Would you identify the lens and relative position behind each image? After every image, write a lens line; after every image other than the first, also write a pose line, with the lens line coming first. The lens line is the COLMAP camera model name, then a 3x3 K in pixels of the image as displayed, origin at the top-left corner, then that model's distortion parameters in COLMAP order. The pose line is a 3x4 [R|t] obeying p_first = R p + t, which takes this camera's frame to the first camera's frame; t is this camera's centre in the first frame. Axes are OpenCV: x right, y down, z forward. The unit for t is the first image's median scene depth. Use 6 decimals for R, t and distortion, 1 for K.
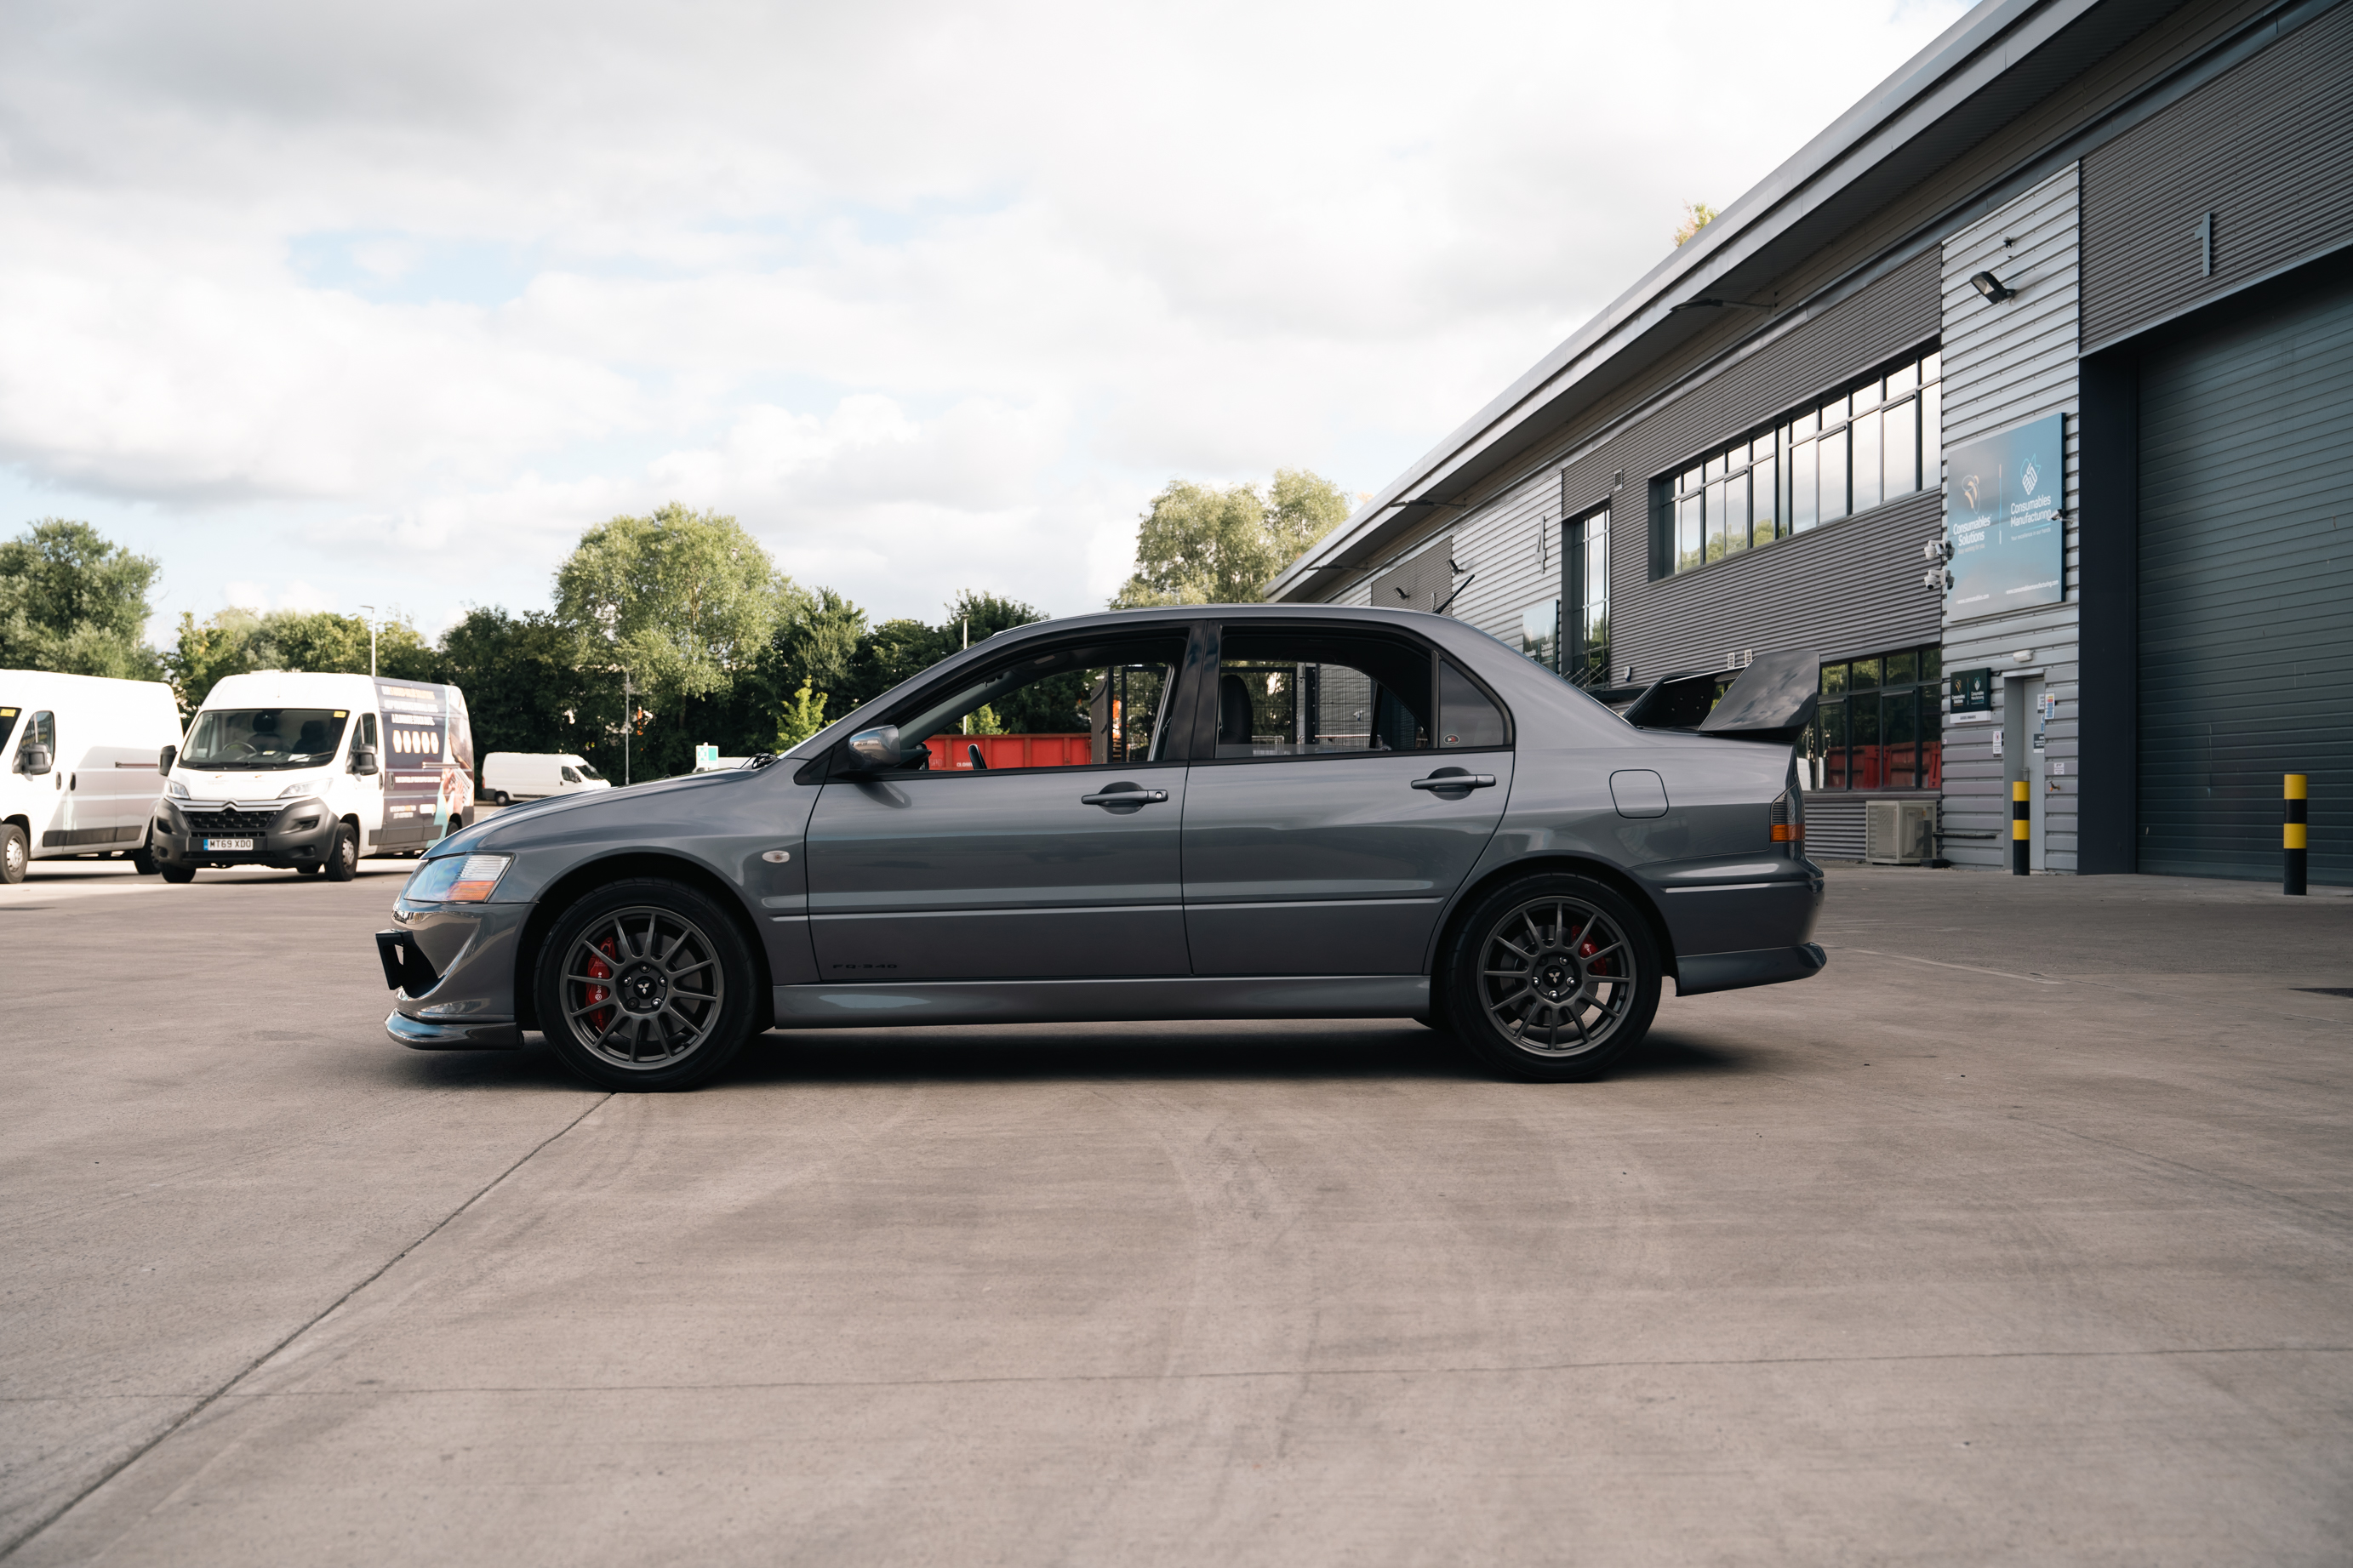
lens RADIAL K [[2351.0, 0, 1185.0], [0, 2351.0, 810.0], [0, 0, 1]] dist [-0.072777, 0.235874]
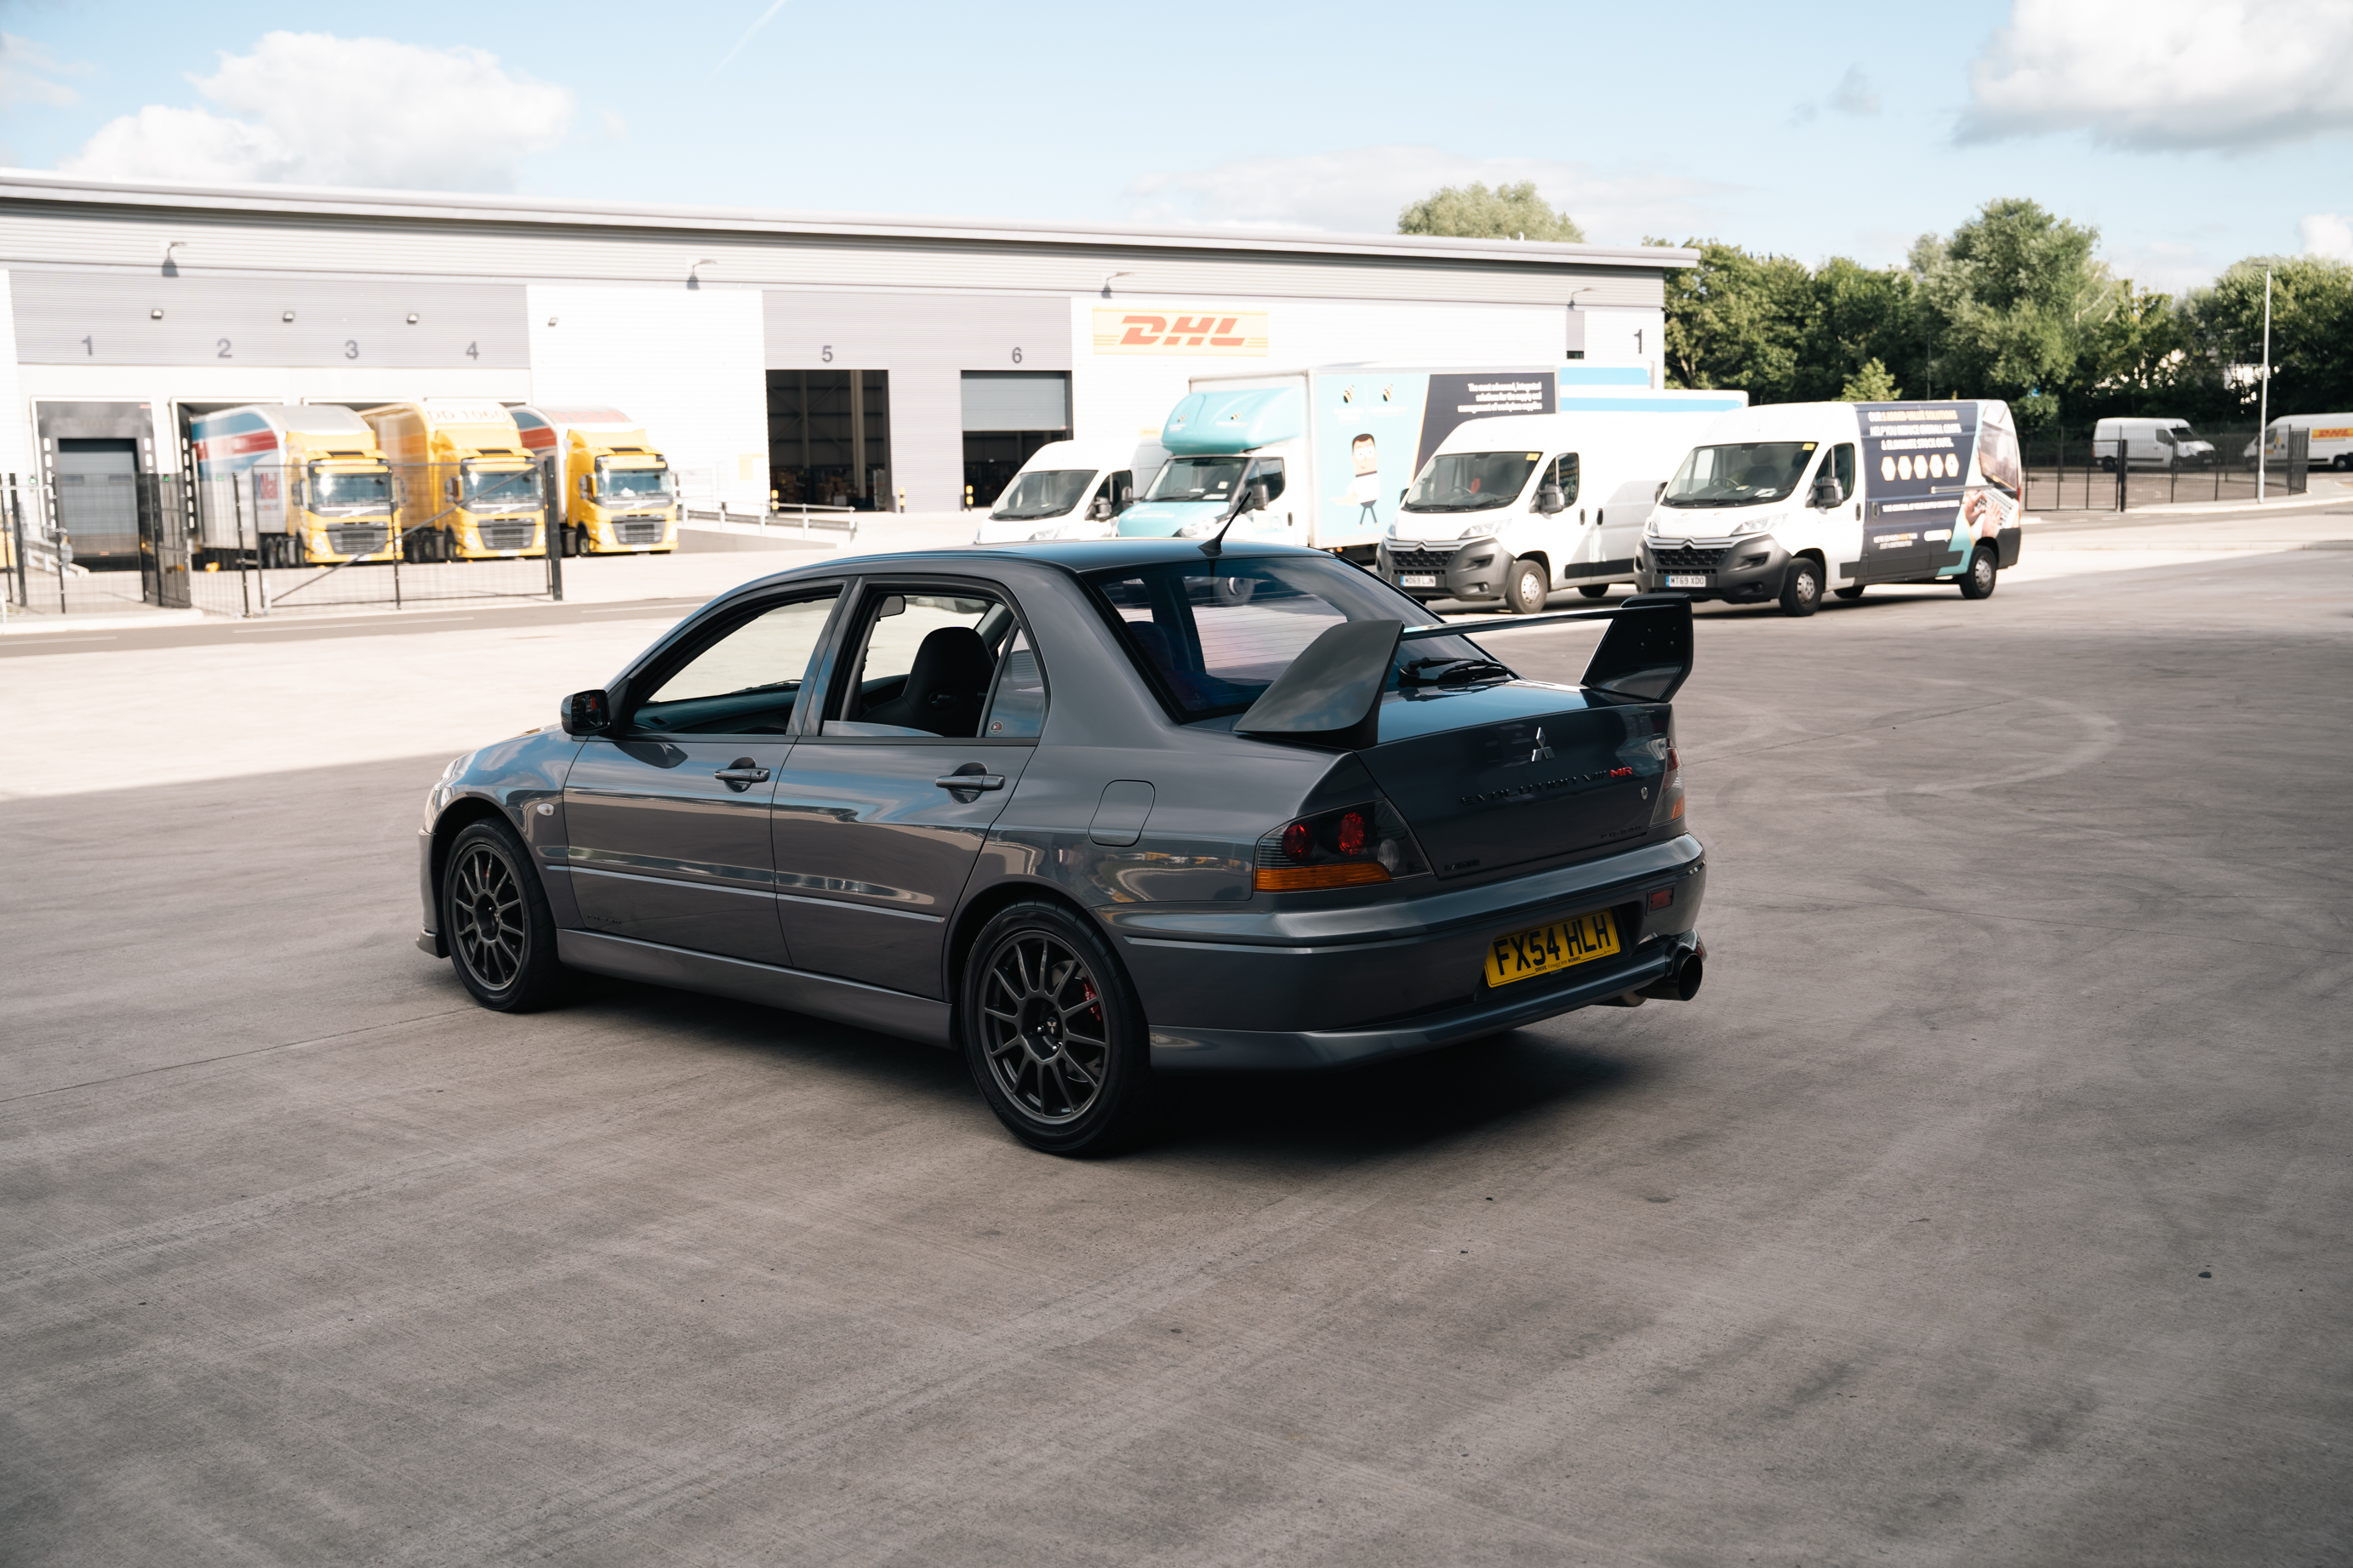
lens RADIAL K [[2351.0, 0, 1185.0], [0, 2351.0, 810.0], [0, 0, 1]] dist [-0.072777, 0.235874]
pose [[0.677235, 0.080885, -0.731307, 0.196249], [0.026639, 0.990592, 0.134233, -0.028313], [0.735284, -0.110388, 0.668709, 0.123770]]
